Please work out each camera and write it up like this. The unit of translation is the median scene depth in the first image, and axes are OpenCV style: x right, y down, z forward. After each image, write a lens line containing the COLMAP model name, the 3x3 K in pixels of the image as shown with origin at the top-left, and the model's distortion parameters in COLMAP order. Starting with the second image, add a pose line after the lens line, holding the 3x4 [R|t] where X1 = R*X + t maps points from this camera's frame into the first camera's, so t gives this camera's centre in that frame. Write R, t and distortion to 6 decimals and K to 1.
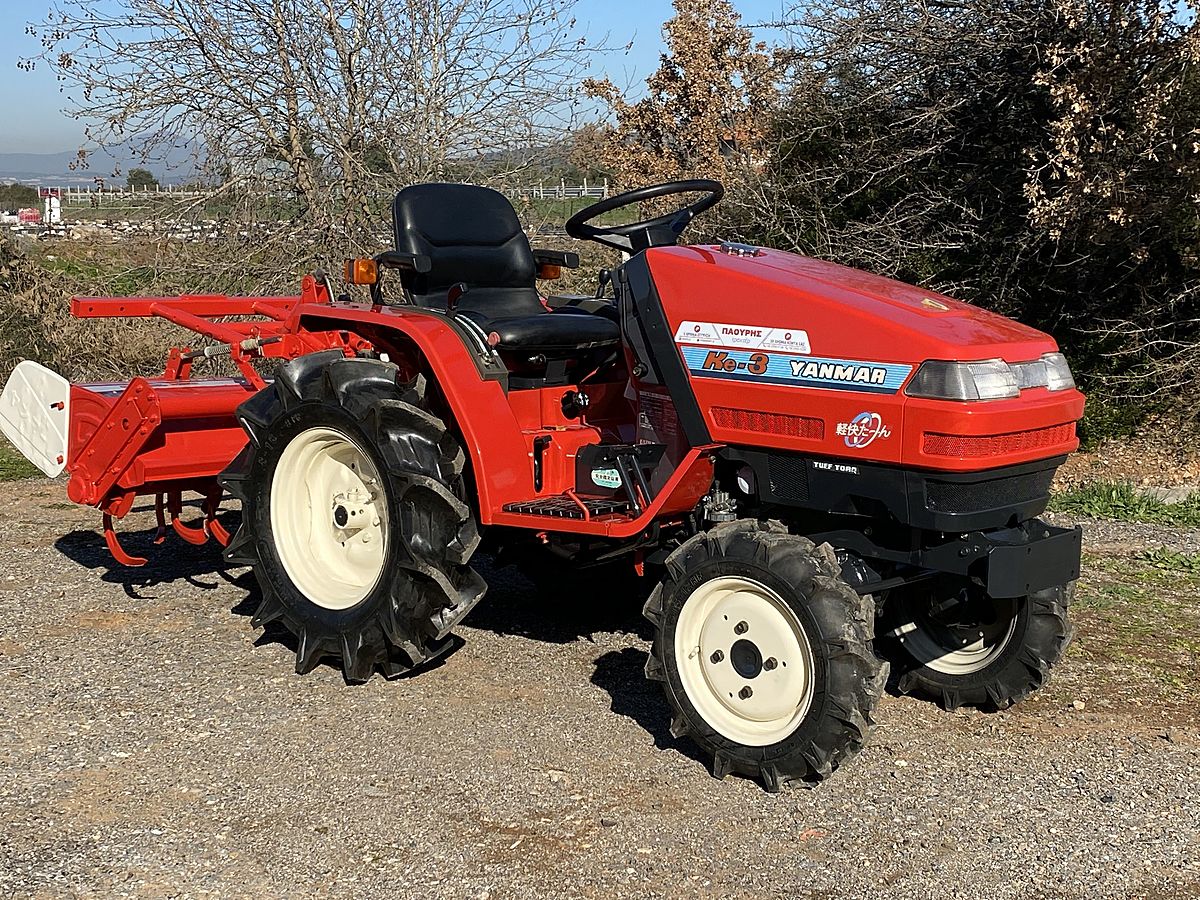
lens RADIAL K [[1740.2, 0, 600.0], [0, 1740.2, 450.0], [0, 0, 1]] dist [0.133682, -0.031655]
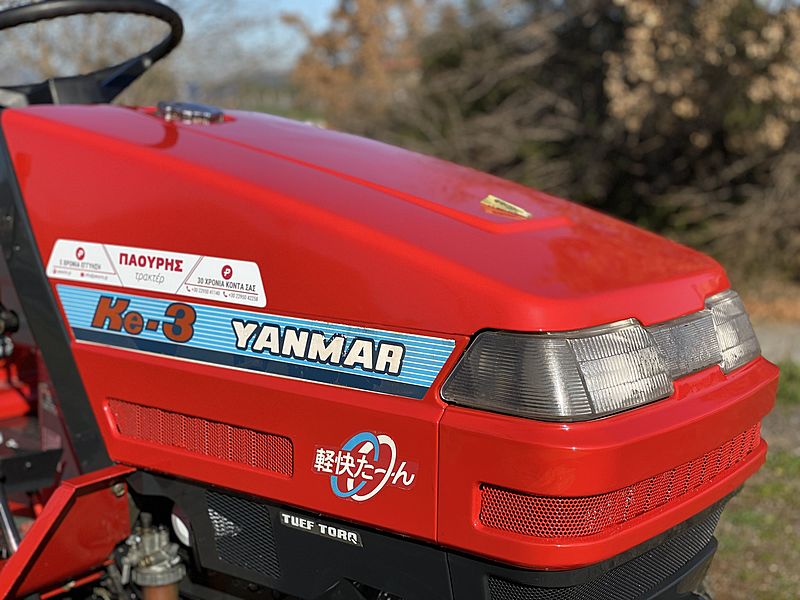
lens RADIAL K [[1187.7, 0, 400.0], [0, 1187.7, 300.0], [0, 0, 1]] dist [0.080778, 0.014161]
pose [[0.997620, -0.020915, 0.065705, 0.134837], [0.019768, 0.999642, 0.018052, -0.061867], [-0.066059, -0.016710, 0.997676, 0.640848]]
